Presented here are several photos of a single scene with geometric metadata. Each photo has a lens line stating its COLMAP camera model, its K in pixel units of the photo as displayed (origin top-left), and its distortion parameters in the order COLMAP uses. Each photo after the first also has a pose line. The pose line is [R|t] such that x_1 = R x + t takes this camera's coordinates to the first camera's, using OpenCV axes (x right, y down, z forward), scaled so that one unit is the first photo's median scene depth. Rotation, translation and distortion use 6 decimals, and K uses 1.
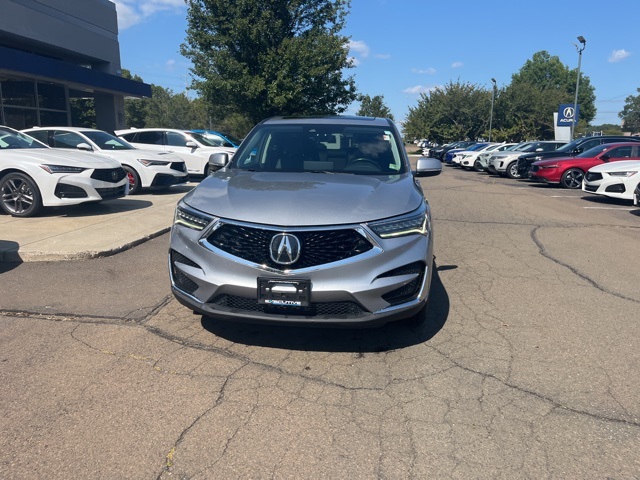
lens RADIAL K [[485.0, 0, 318.4], [0, 485.0, 239.8], [0, 0, 1]] dist [0.074042, -0.096013]
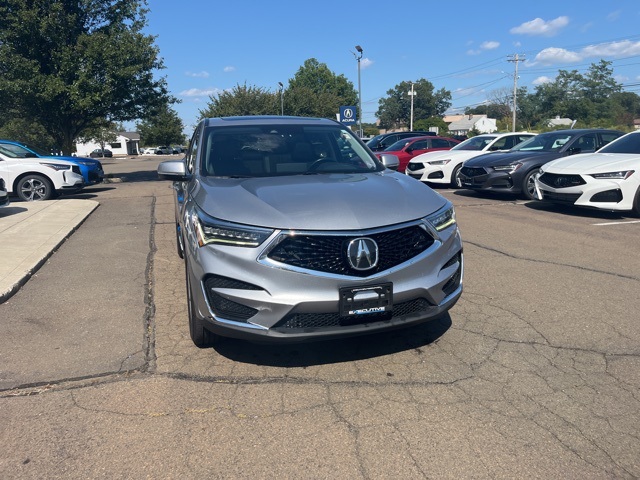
lens RADIAL K [[484.3, 0, 318.5], [0, 484.3, 231.6], [0, 0, 1]] dist [0.073627, -0.096752]
pose [[0.908152, -0.116045, 0.402236, -0.212059], [0.124306, 0.992228, 0.005605, -0.016385], [-0.399760, 0.044910, 0.915519, 0.068843]]
